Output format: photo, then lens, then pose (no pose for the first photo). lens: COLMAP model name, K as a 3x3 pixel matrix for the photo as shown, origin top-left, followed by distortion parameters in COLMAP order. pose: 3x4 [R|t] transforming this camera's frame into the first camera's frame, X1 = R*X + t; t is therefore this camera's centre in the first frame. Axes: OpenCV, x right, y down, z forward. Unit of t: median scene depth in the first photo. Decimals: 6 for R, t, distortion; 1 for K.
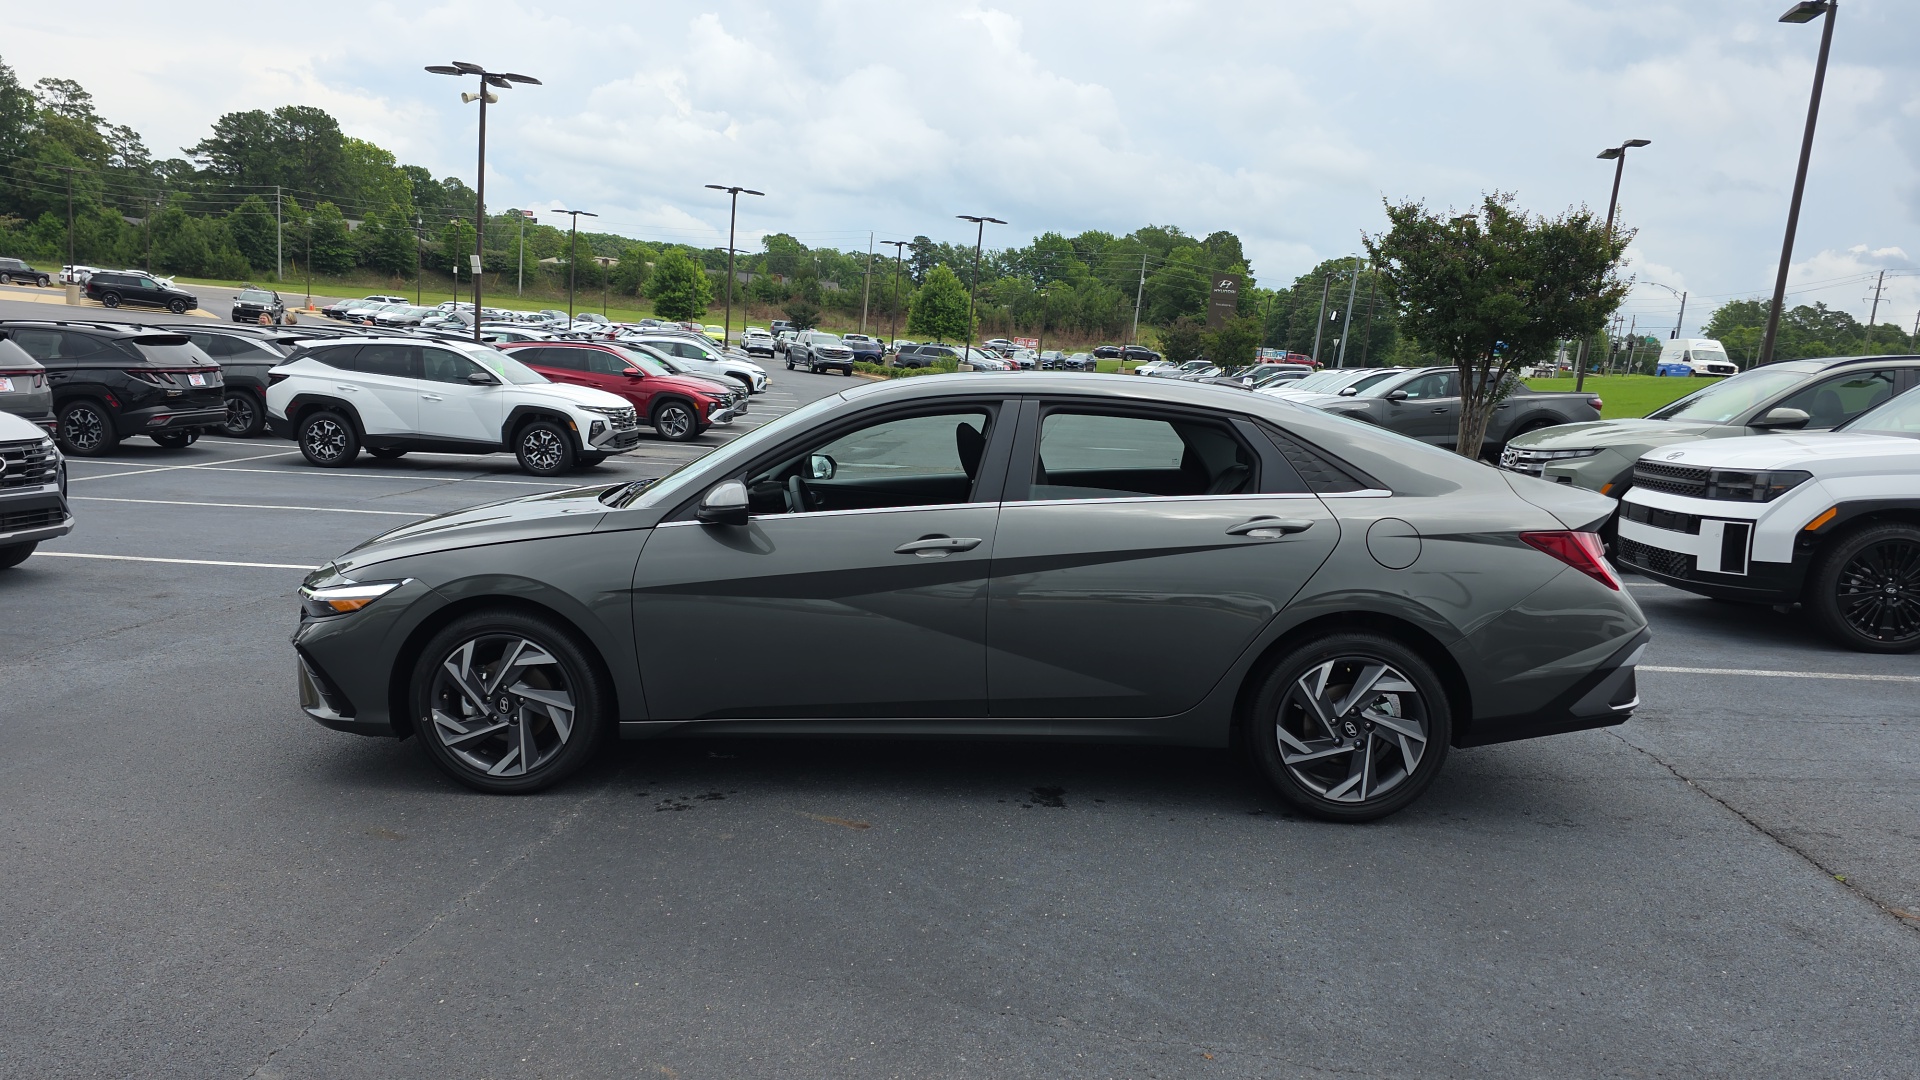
lens RADIAL K [[1332.3, 0, 907.1], [0, 1332.3, 597.2], [0, 0, 1]] dist [0.054540, -0.053608]
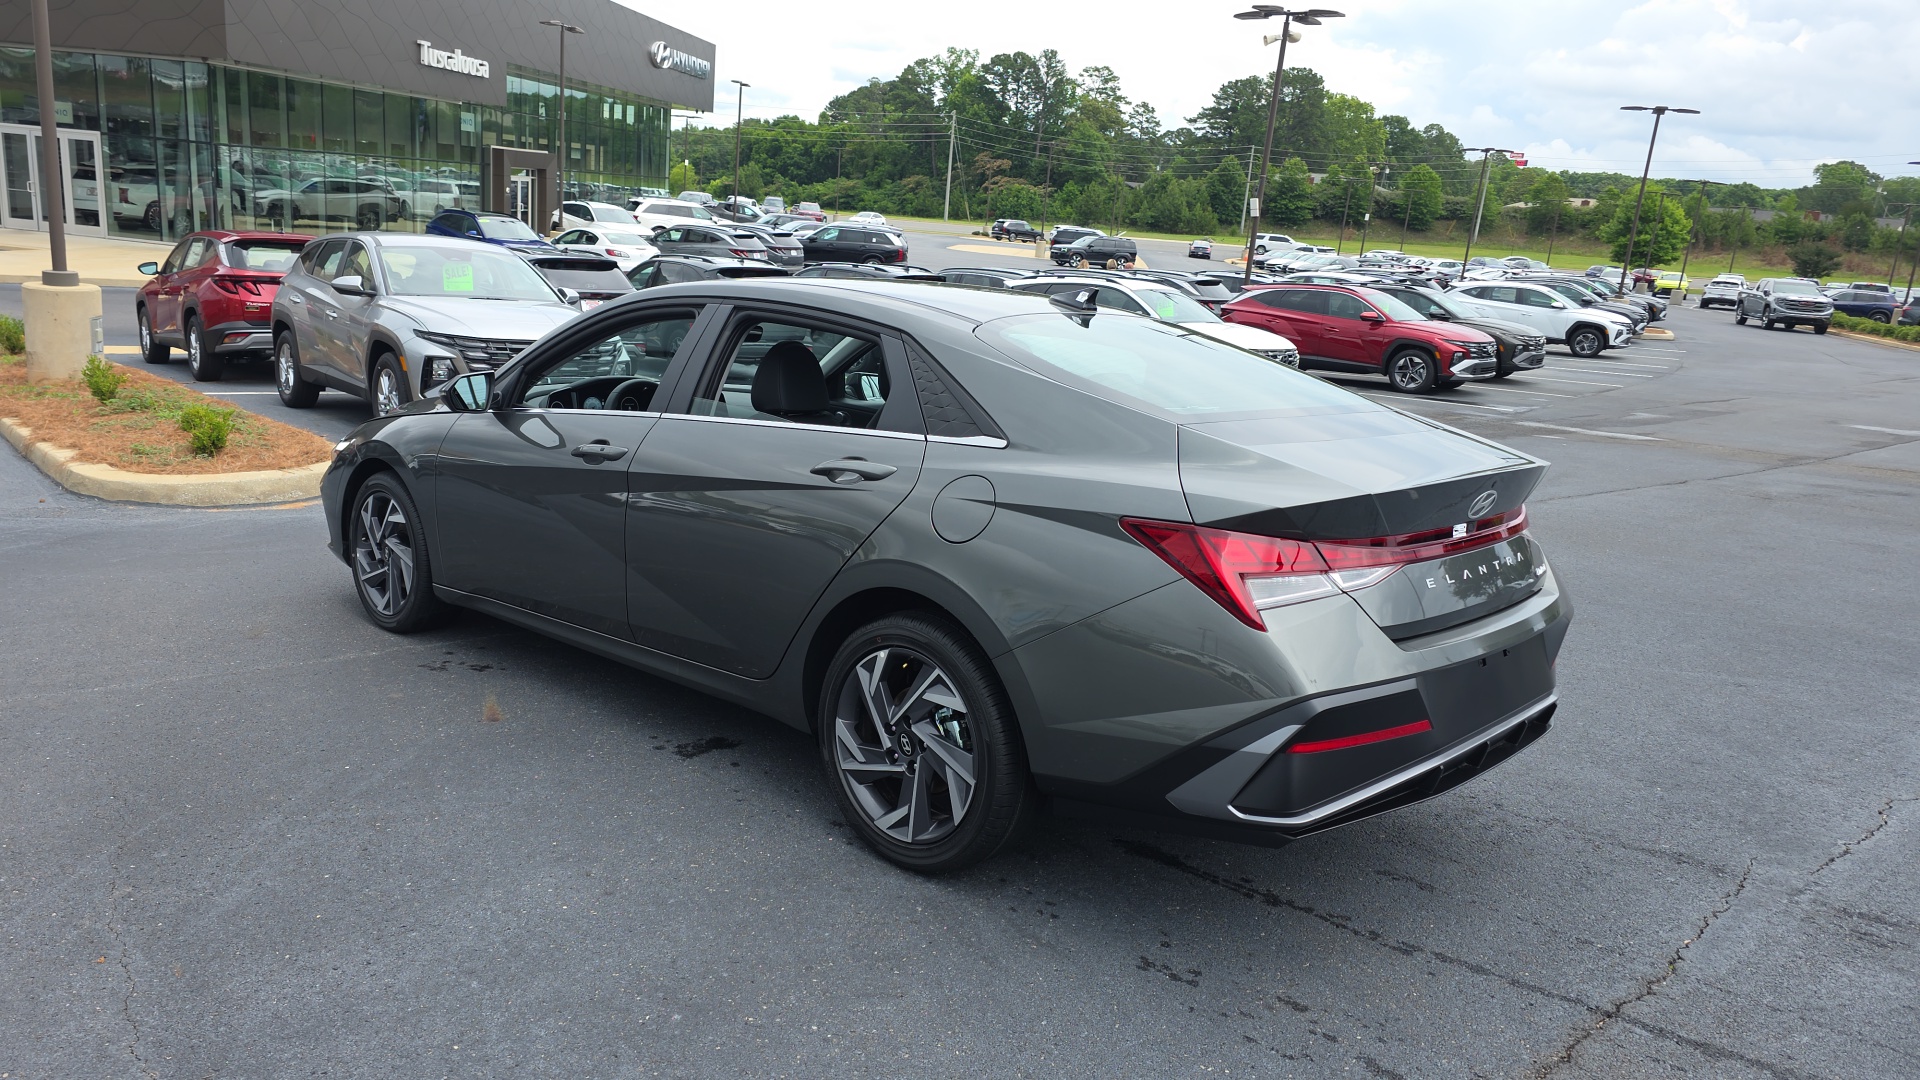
lens RADIAL K [[1323.9, 0, 930.1], [0, 1323.9, 562.8], [0, 0, 1]] dist [0.048987, -0.053899]
pose [[0.731261, 0.145191, -0.666466, 0.824781], [-0.139561, 0.988260, 0.062165, -0.052119], [0.667667, 0.047554, 0.742939, 0.444244]]
